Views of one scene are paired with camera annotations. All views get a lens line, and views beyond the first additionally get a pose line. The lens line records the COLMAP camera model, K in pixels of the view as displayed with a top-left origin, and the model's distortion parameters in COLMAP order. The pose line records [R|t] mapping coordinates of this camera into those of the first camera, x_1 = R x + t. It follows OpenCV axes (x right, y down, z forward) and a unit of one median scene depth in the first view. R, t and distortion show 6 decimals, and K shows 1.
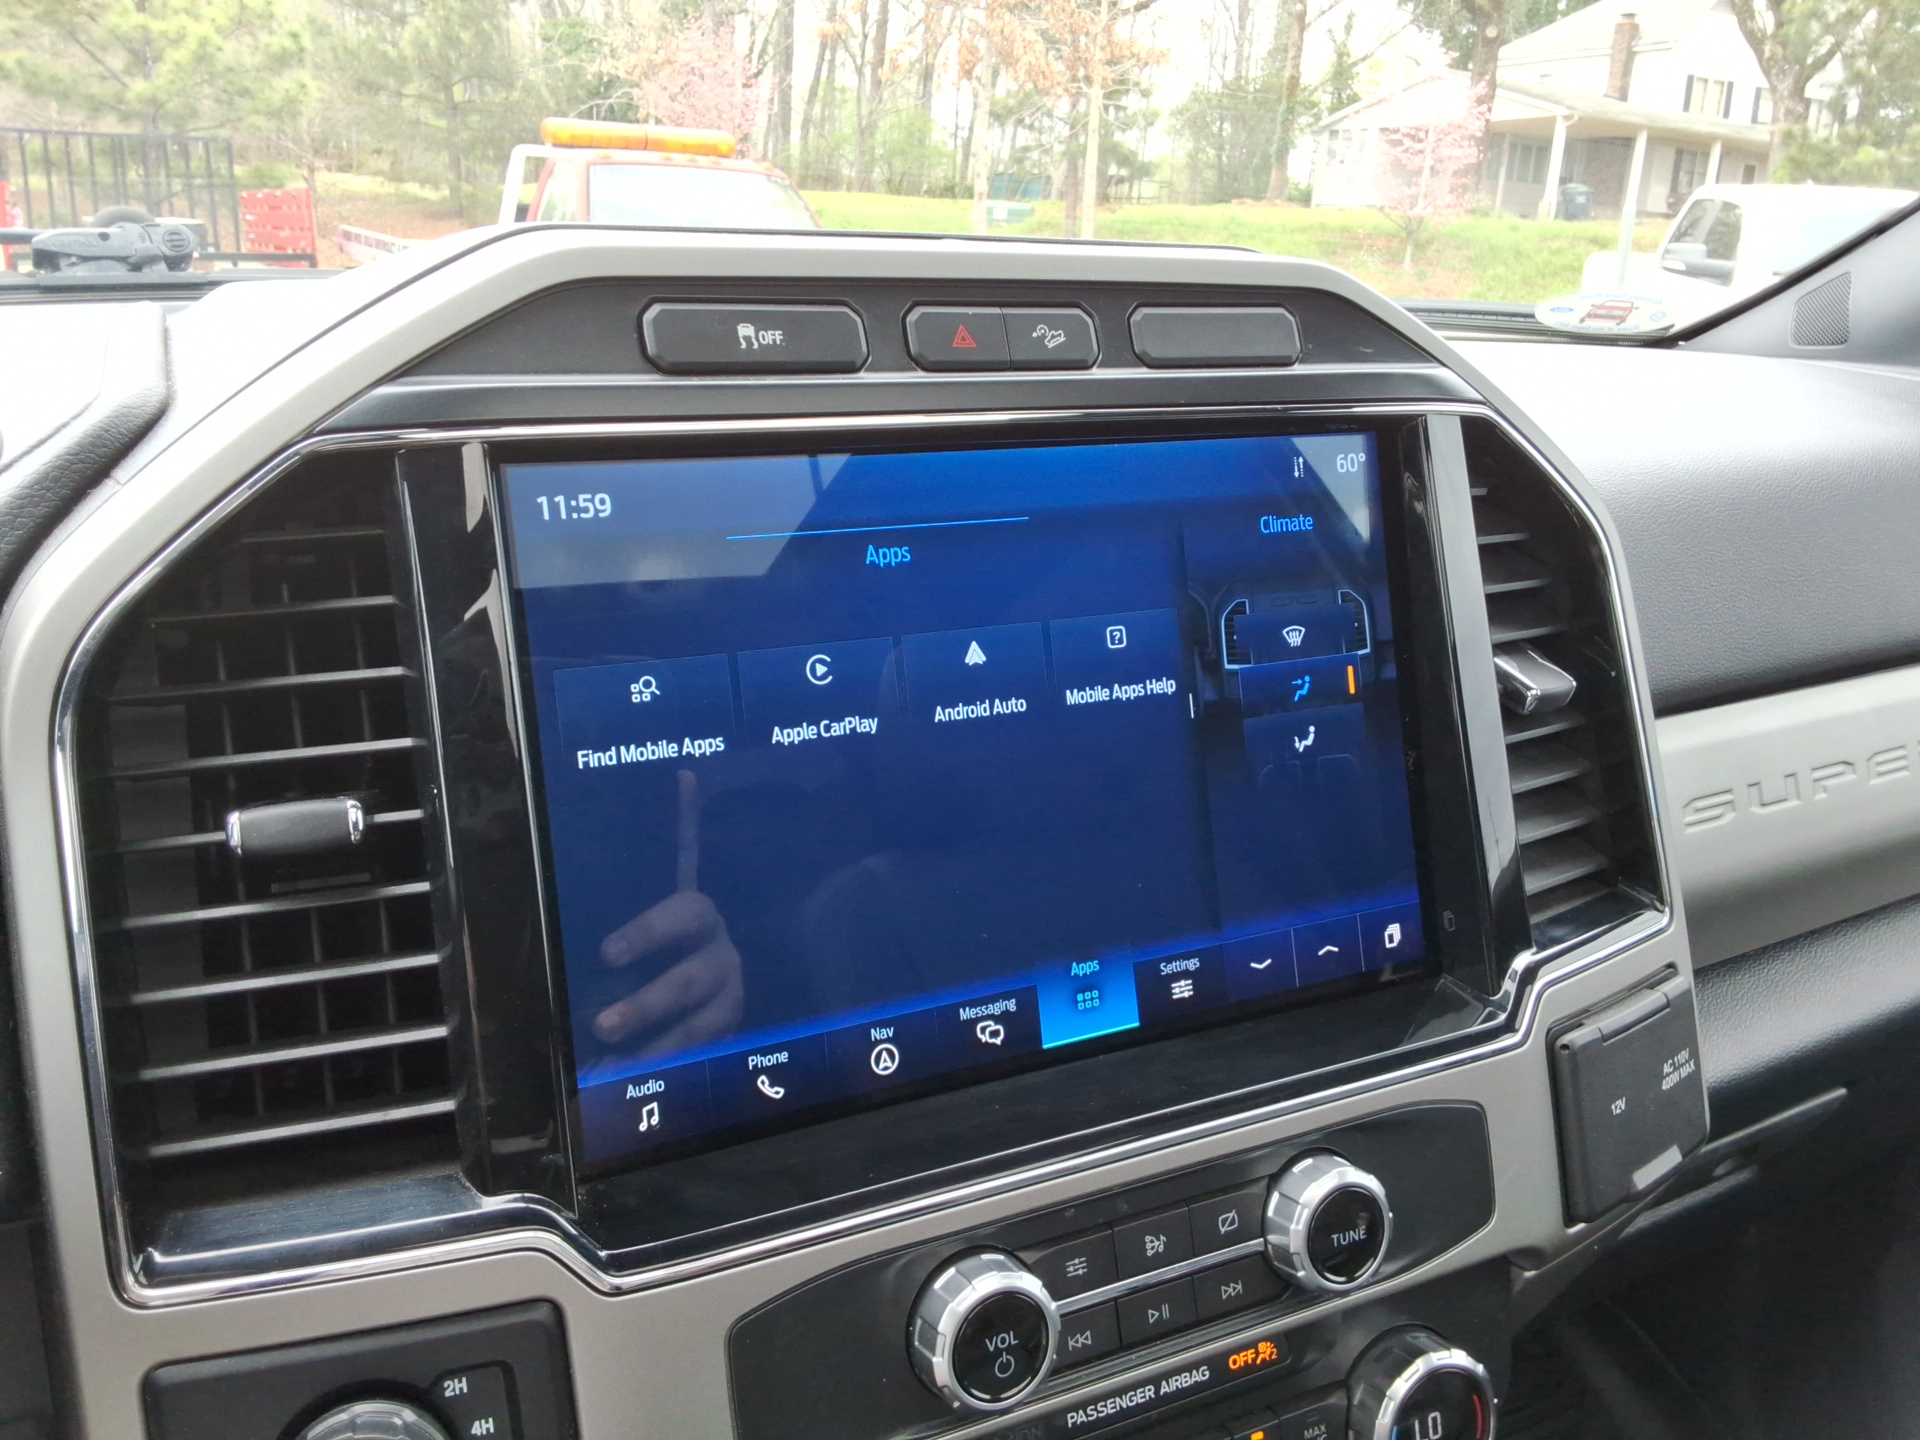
lens RADIAL K [[1539.2, 0, 970.5], [0, 1539.2, 706.4], [0, 0, 1]] dist [0.110499, -0.167927]
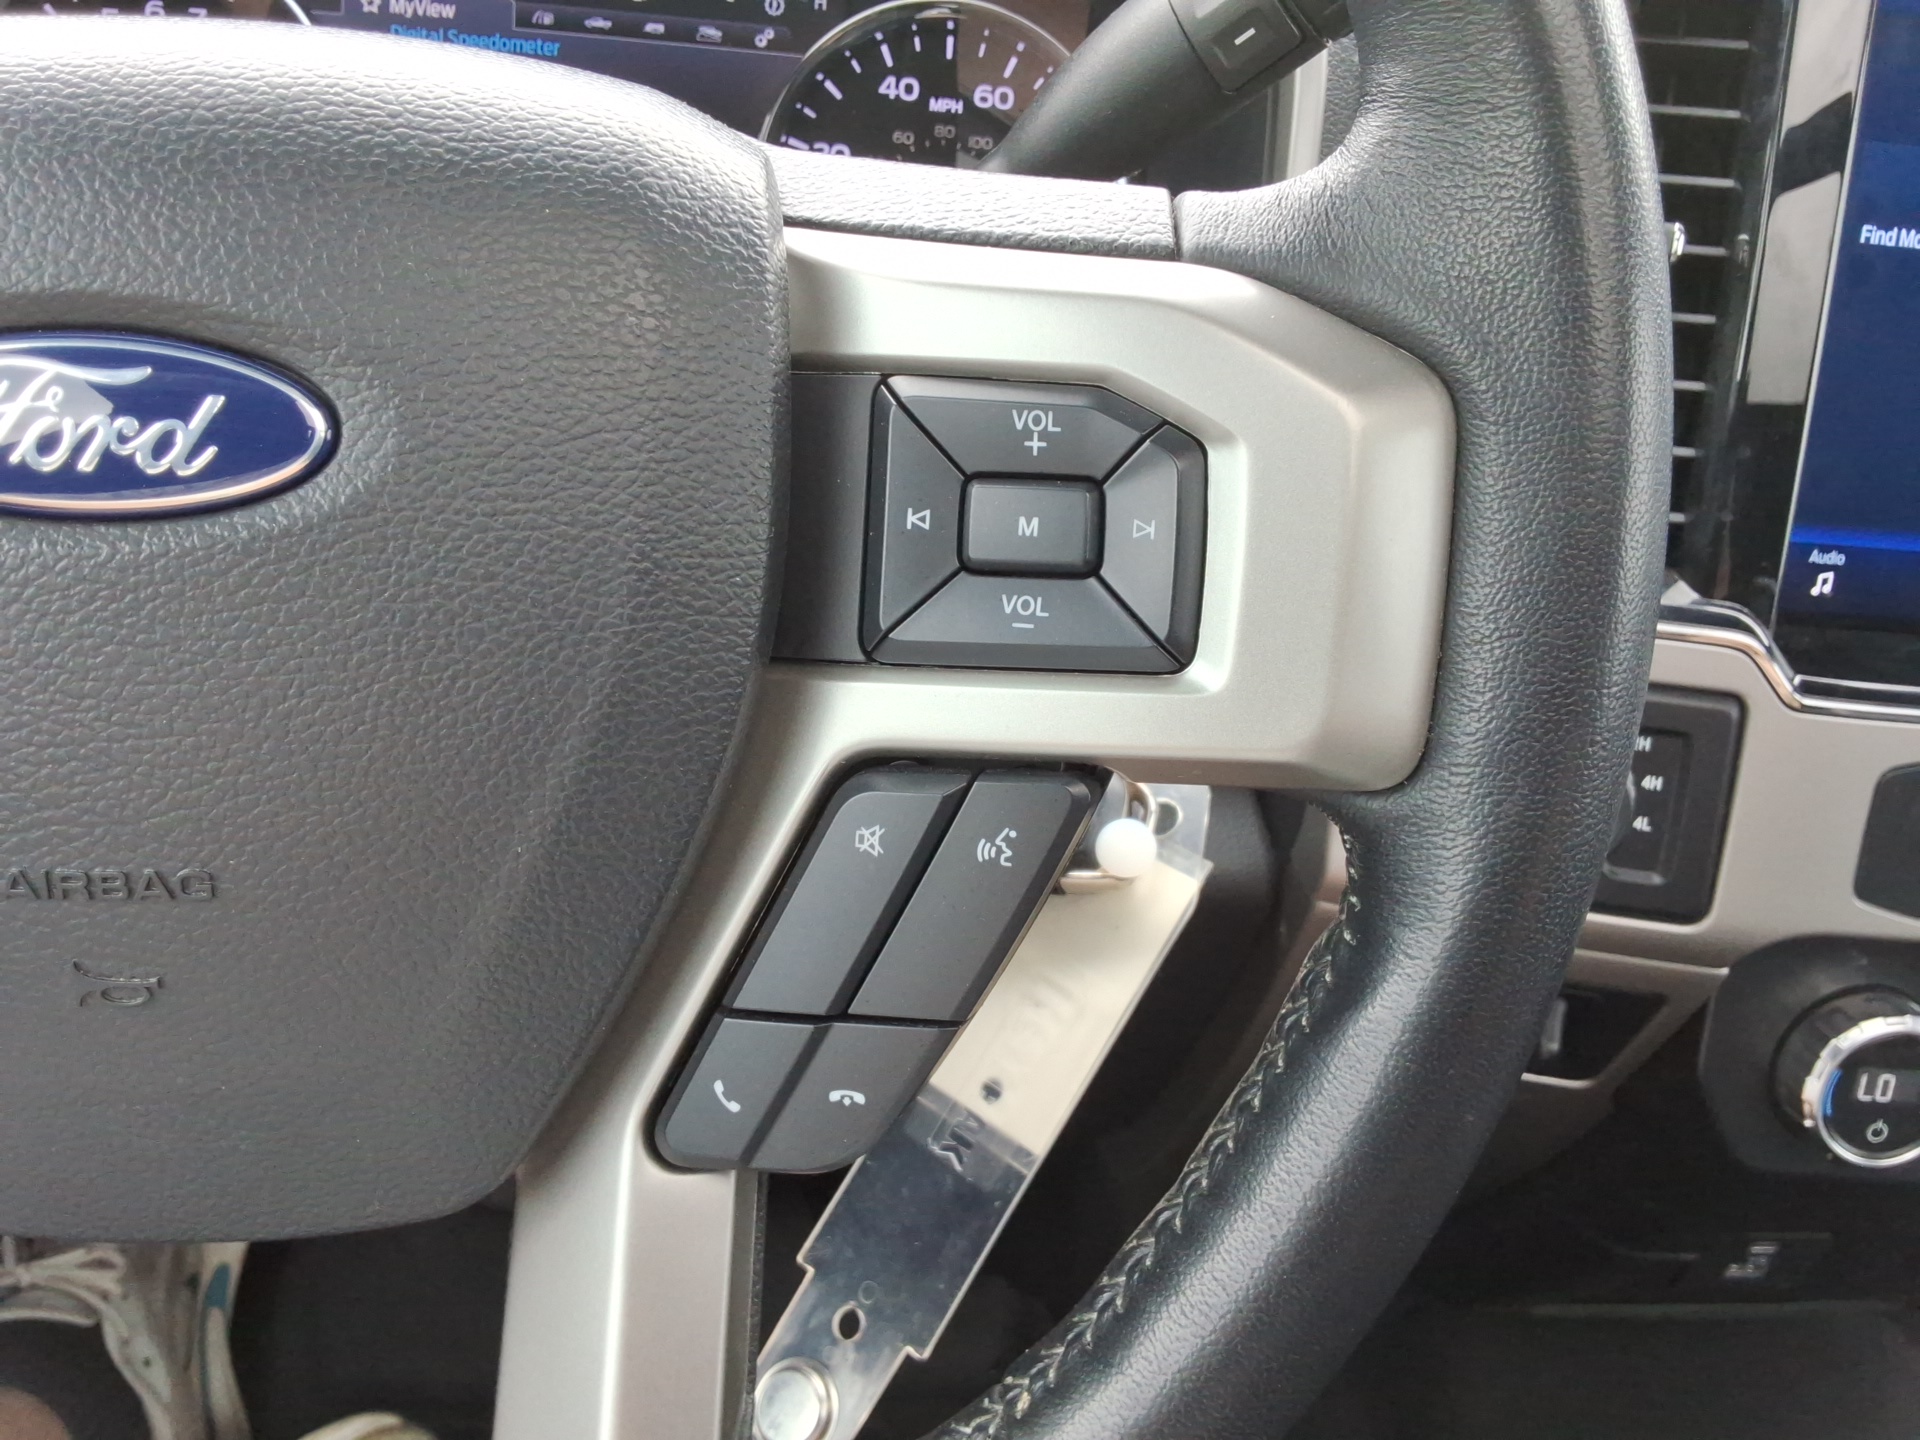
lens RADIAL K [[1539.2, 0, 972.7], [0, 1539.2, 716.1], [0, 0, 1]] dist [0.110499, -0.167927]
pose [[0.893446, 0.266899, -0.361274, -0.287981], [-0.183638, 0.951070, 0.248480, 0.171773], [0.409916, -0.155660, 0.898743, -0.215041]]
